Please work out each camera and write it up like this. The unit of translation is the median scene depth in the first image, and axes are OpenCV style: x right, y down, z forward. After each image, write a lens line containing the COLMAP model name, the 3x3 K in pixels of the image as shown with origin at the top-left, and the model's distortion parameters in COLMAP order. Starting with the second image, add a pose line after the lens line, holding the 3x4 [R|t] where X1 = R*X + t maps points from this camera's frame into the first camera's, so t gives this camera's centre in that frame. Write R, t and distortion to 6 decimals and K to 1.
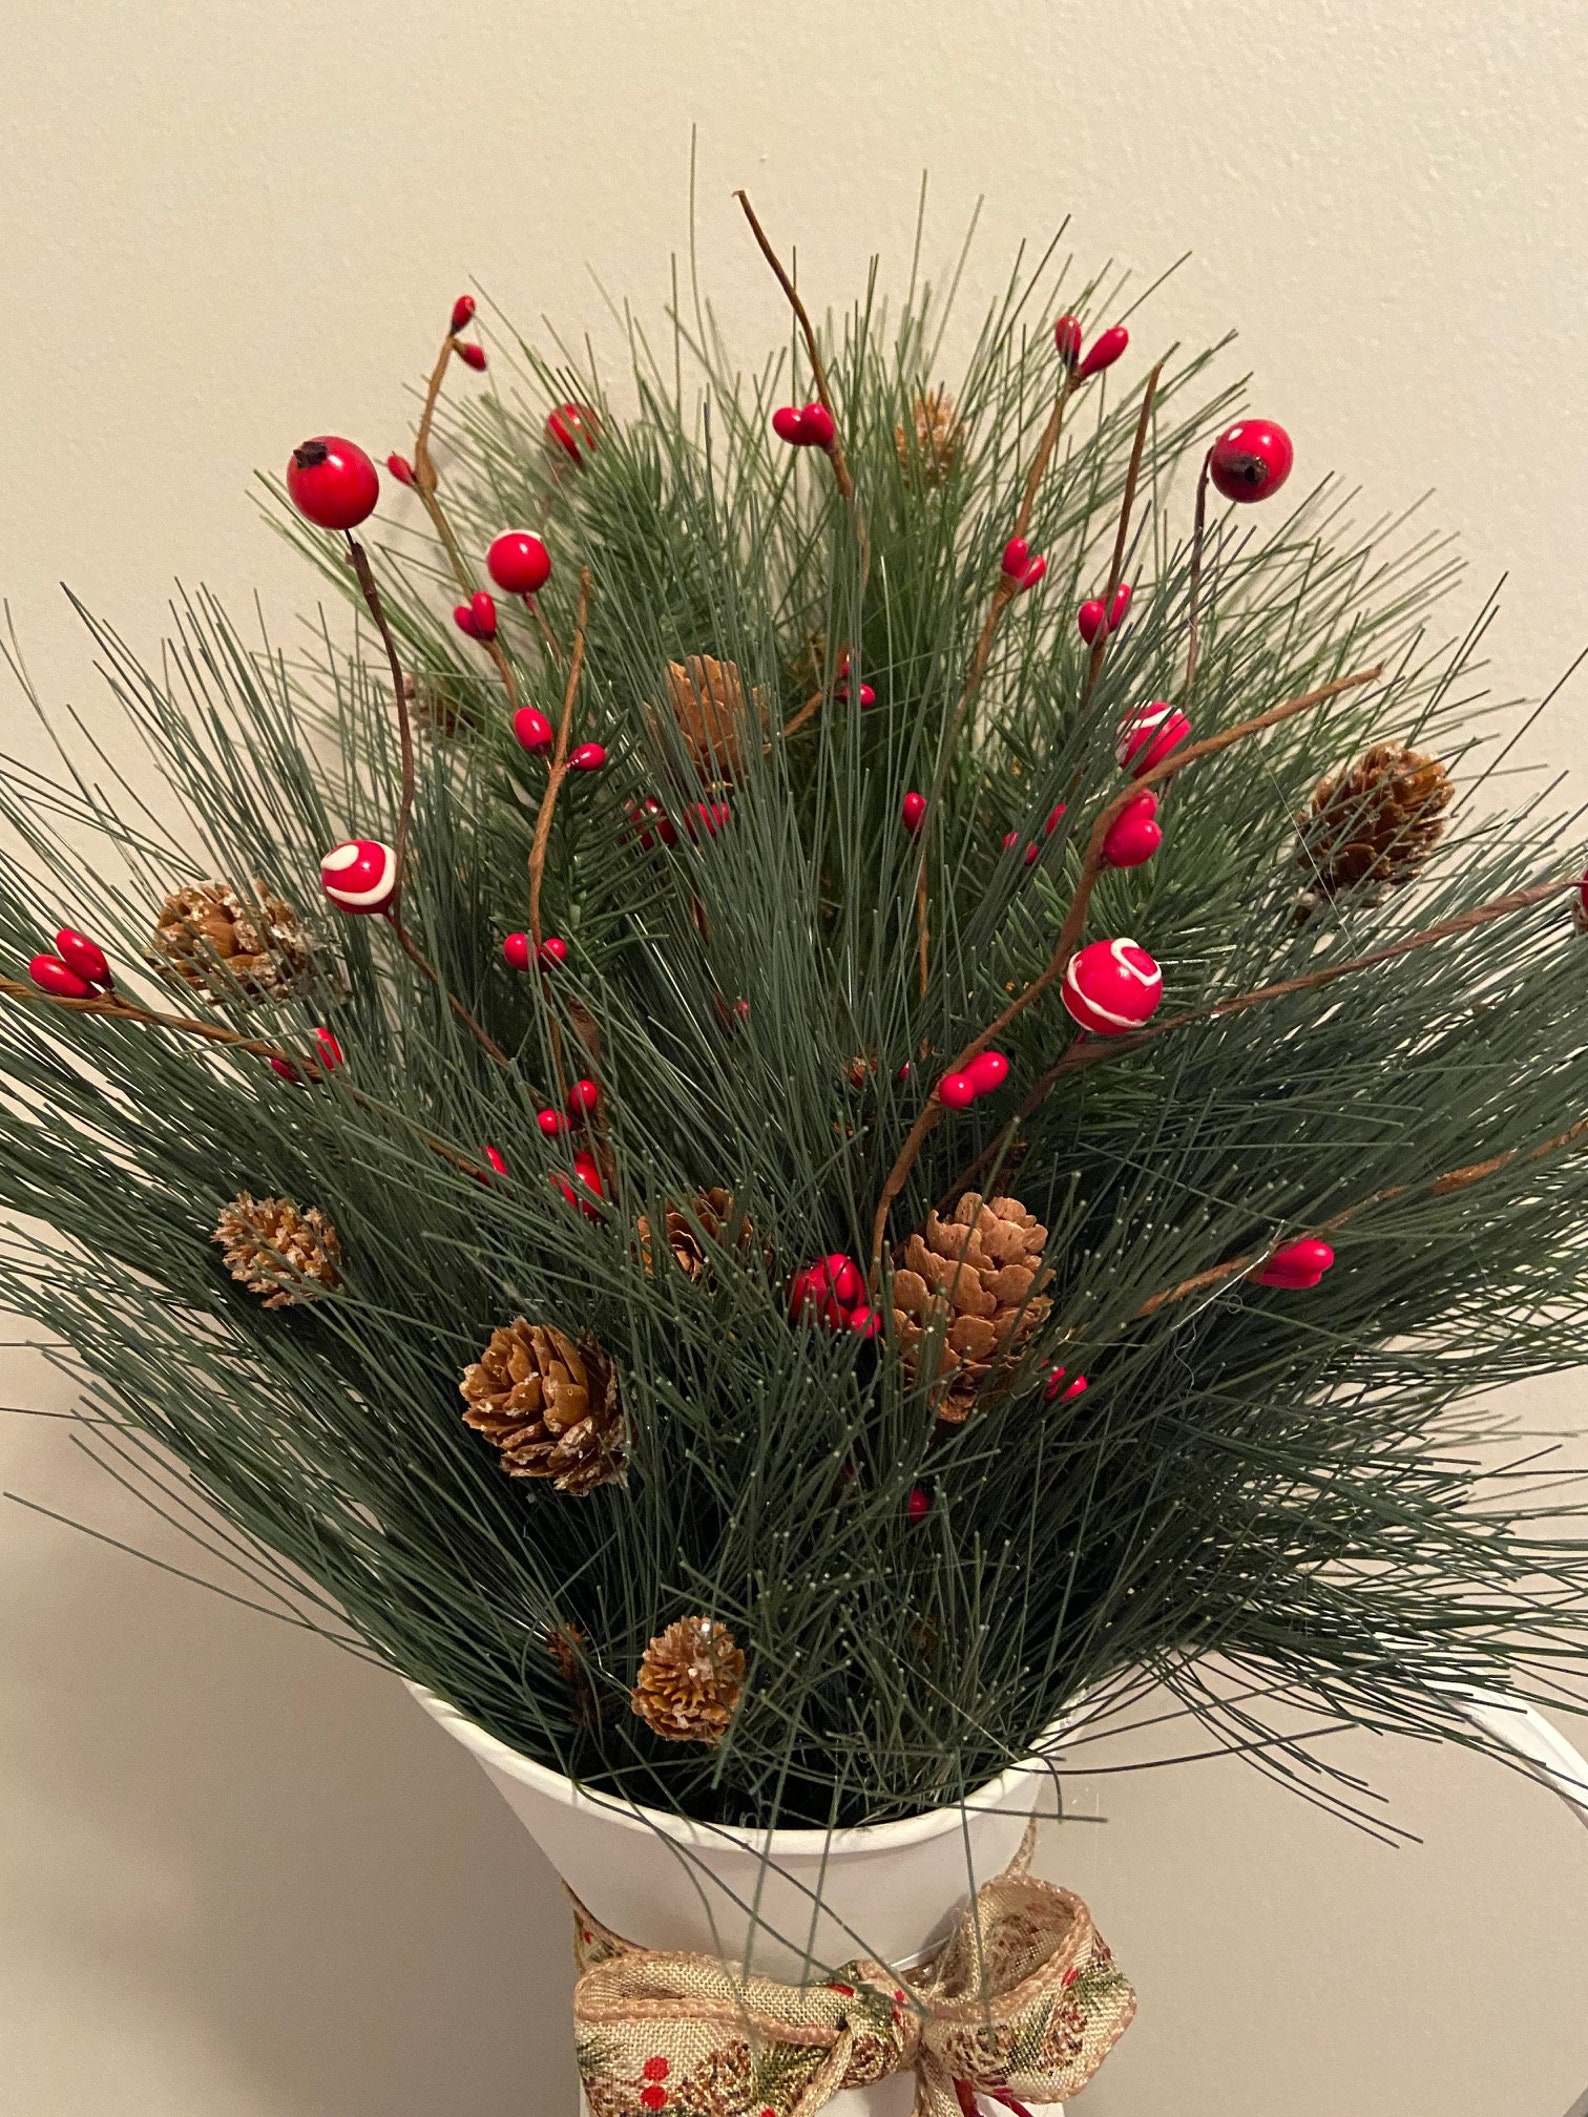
lens RADIAL K [[1570.4, 0, 794.0], [0, 1570.4, 1058.5], [0, 0, 1]] dist [0.119374, -0.156203]
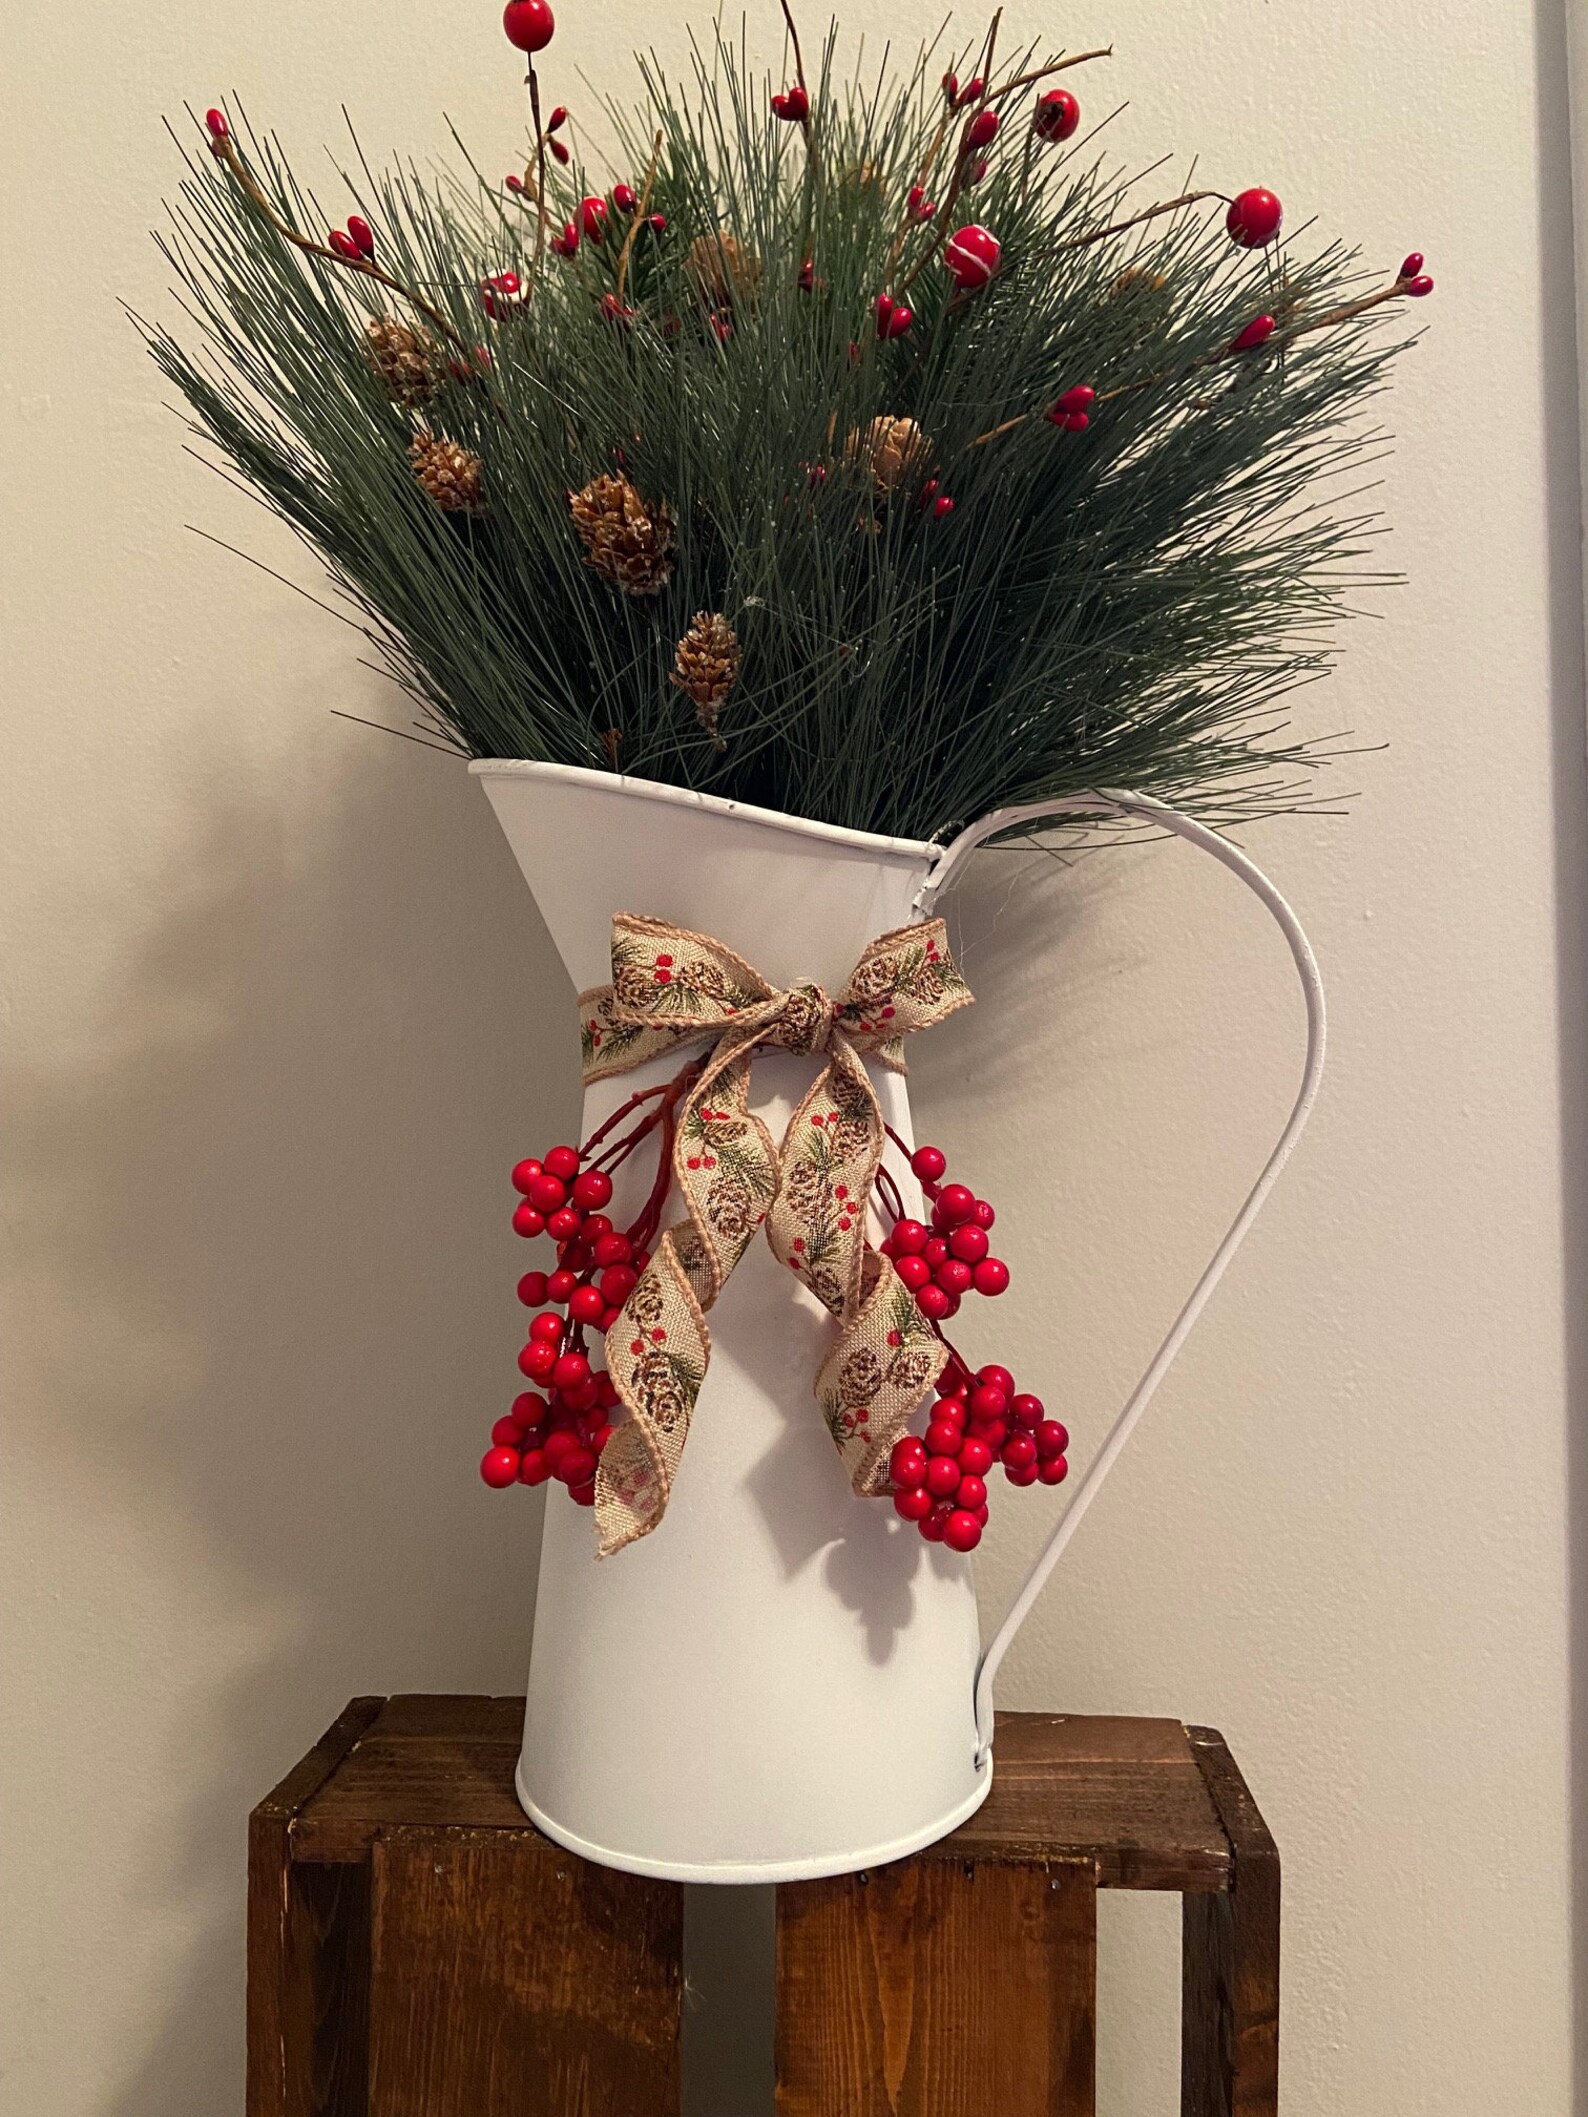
lens RADIAL K [[1554.0, 0, 802.8], [0, 1554.0, 1060.4], [0, 0, 1]] dist [0.114218, -0.153242]
pose [[0.995772, 0.050832, 0.076517, -0.055760], [-0.033754, 0.977146, -0.209873, 0.903162], [-0.085436, 0.206403, 0.974730, -0.386067]]
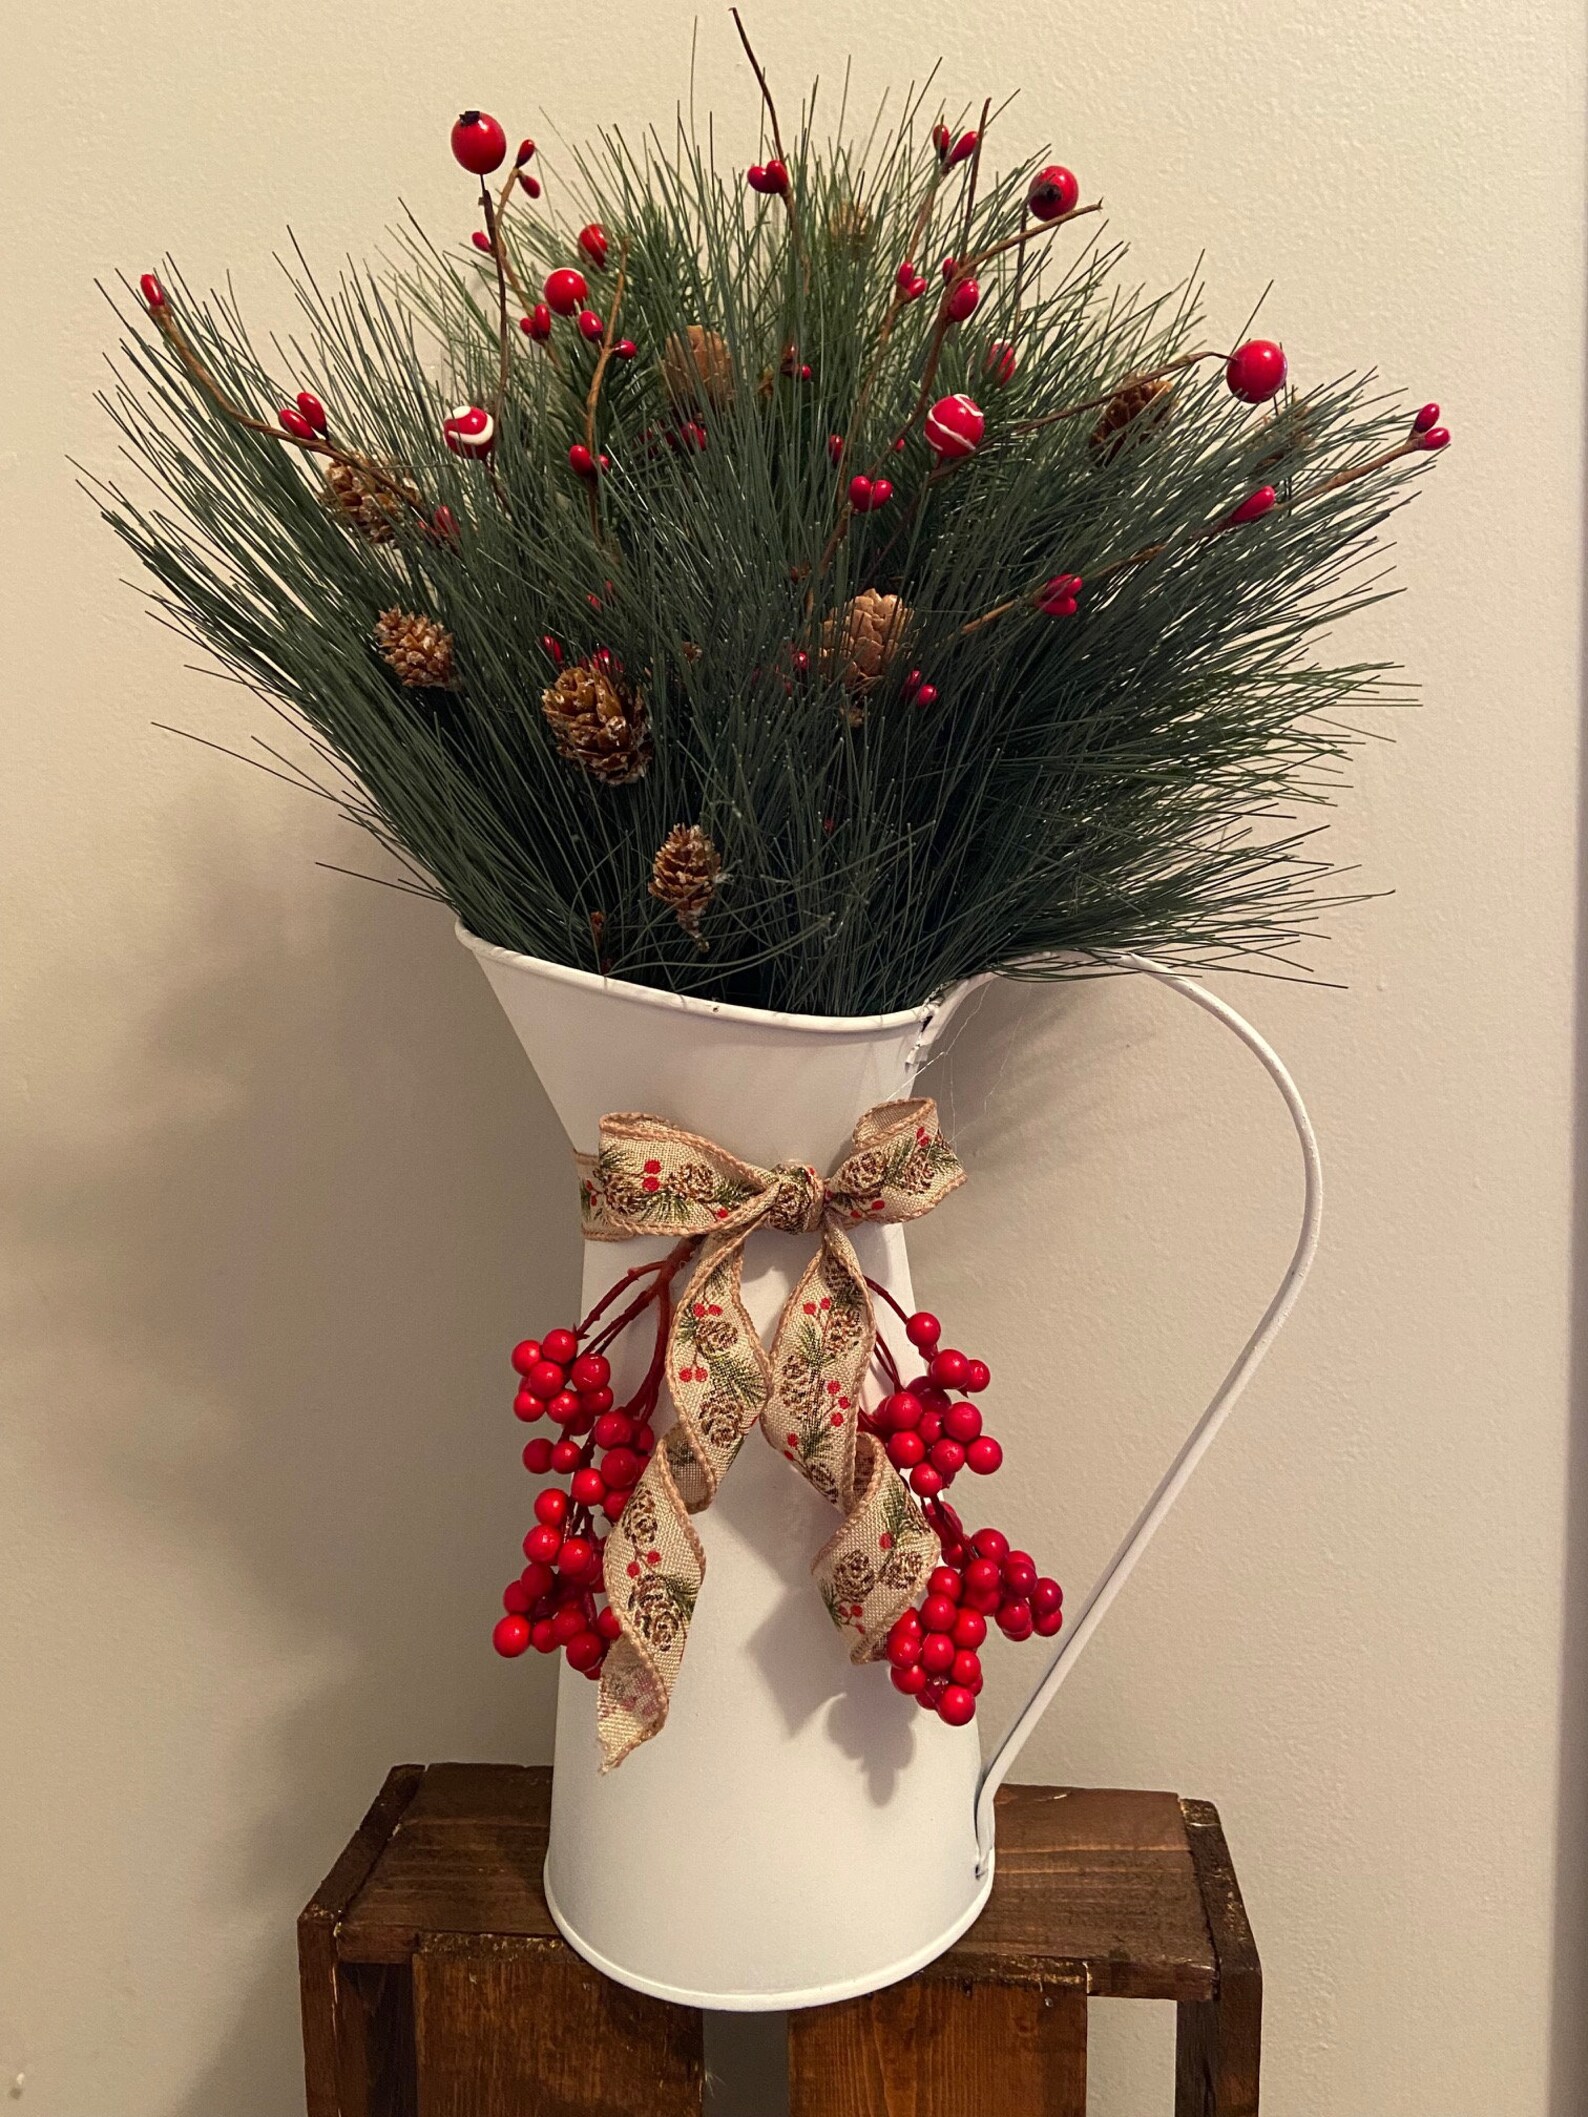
lens RADIAL K [[1554.0, 0, 802.8], [0, 1554.0, 1060.4], [0, 0, 1]] dist [0.114218, -0.153242]
pose [[0.998320, 0.023760, 0.052844, -0.020782], [-0.019082, 0.995997, -0.087328, 0.574408], [-0.054708, 0.086173, 0.994777, -0.435783]]
